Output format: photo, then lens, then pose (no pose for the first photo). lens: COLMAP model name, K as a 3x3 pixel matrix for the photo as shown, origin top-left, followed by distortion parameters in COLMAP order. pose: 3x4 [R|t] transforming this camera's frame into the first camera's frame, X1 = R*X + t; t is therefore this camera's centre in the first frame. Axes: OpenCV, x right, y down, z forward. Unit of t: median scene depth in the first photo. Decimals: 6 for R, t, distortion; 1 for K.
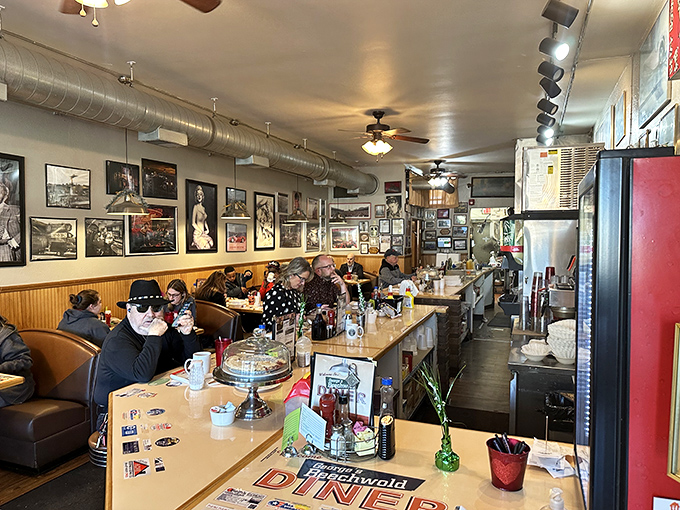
lens RADIAL K [[508.1, 0, 340.0], [0, 508.1, 255.0], [0, 0, 1]] dist [0.002030, -0.083065]
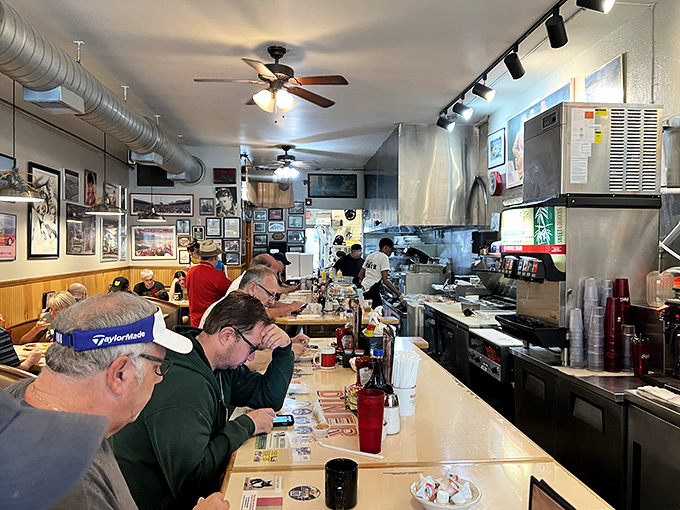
lens RADIAL K [[508.1, 0, 340.0], [0, 508.1, 255.0], [0, 0, 1]] dist [0.002030, -0.083065]
pose [[0.870939, -0.001157, 0.491390, -0.120476], [0.013023, 0.999700, -0.020729, 0.003211], [-0.491218, 0.024453, 0.870693, 0.256699]]
